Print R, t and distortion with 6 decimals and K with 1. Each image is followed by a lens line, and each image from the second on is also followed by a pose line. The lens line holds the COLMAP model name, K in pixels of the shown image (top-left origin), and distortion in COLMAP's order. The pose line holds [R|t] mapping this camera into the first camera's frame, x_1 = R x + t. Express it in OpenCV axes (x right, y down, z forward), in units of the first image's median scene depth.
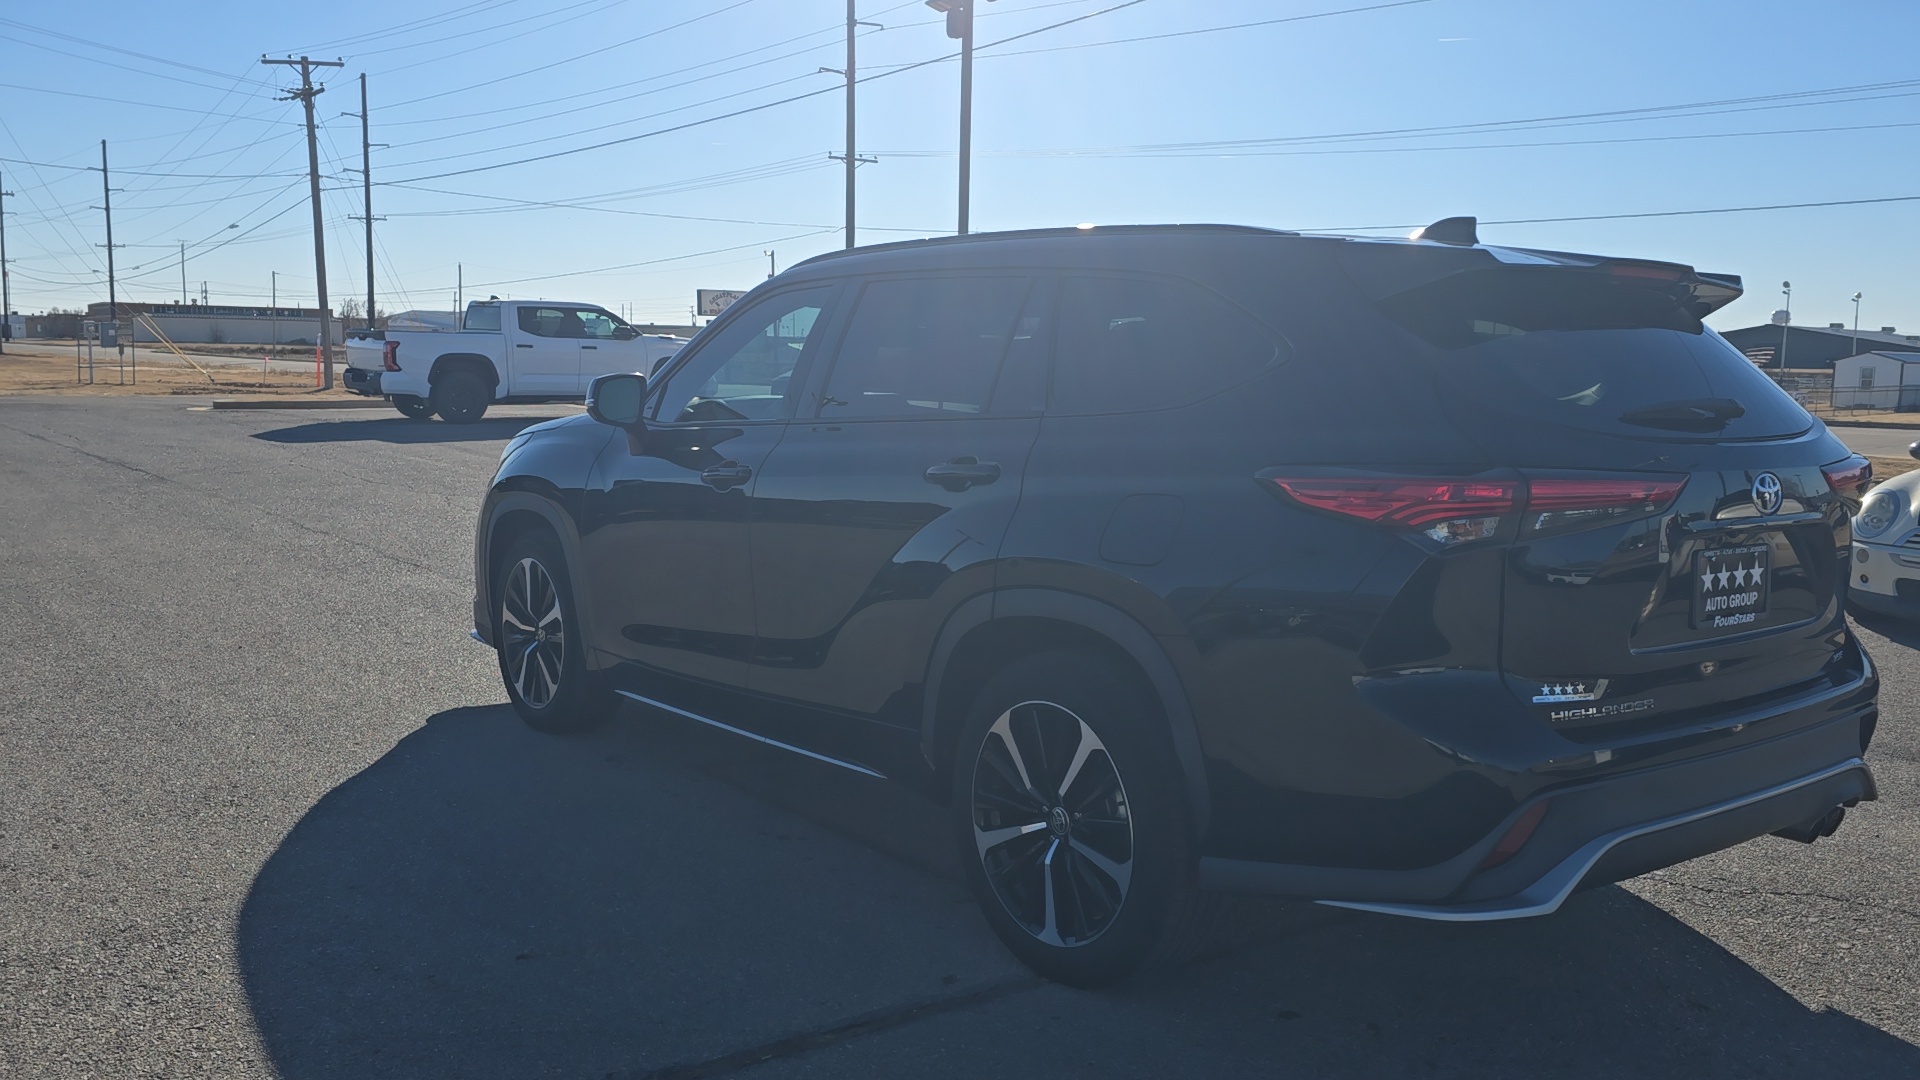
lens RADIAL K [[1595.6, 0, 964.2], [0, 1595.6, 545.7], [0, 0, 1]] dist [-0.001234, 0.000851]
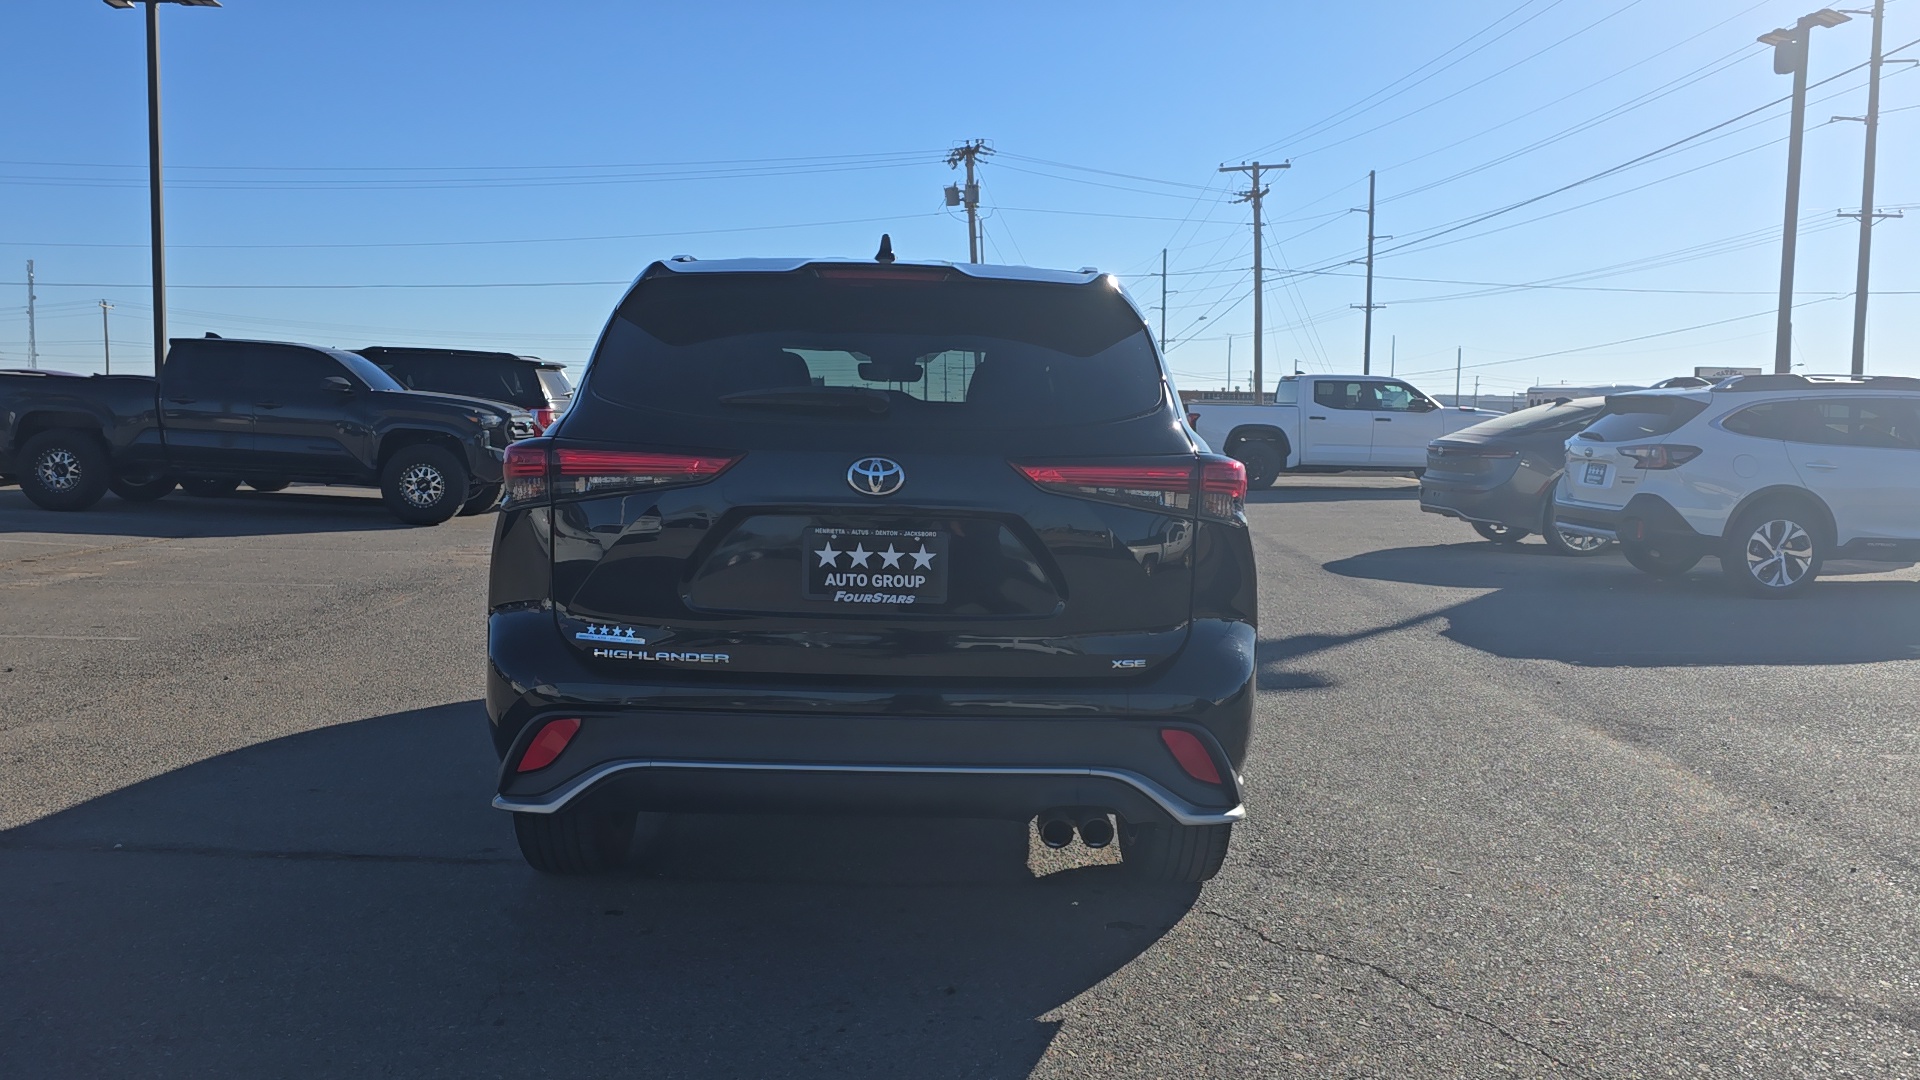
lens RADIAL K [[1595.6, 0, 964.2], [0, 1595.6, 545.7], [0, 0, 1]] dist [-0.001234, 0.000851]
pose [[0.805796, 0.044697, -0.590504, 0.144386], [-0.075763, 0.996734, -0.027940, 0.004613], [0.587327, 0.067252, 0.806551, 0.023014]]
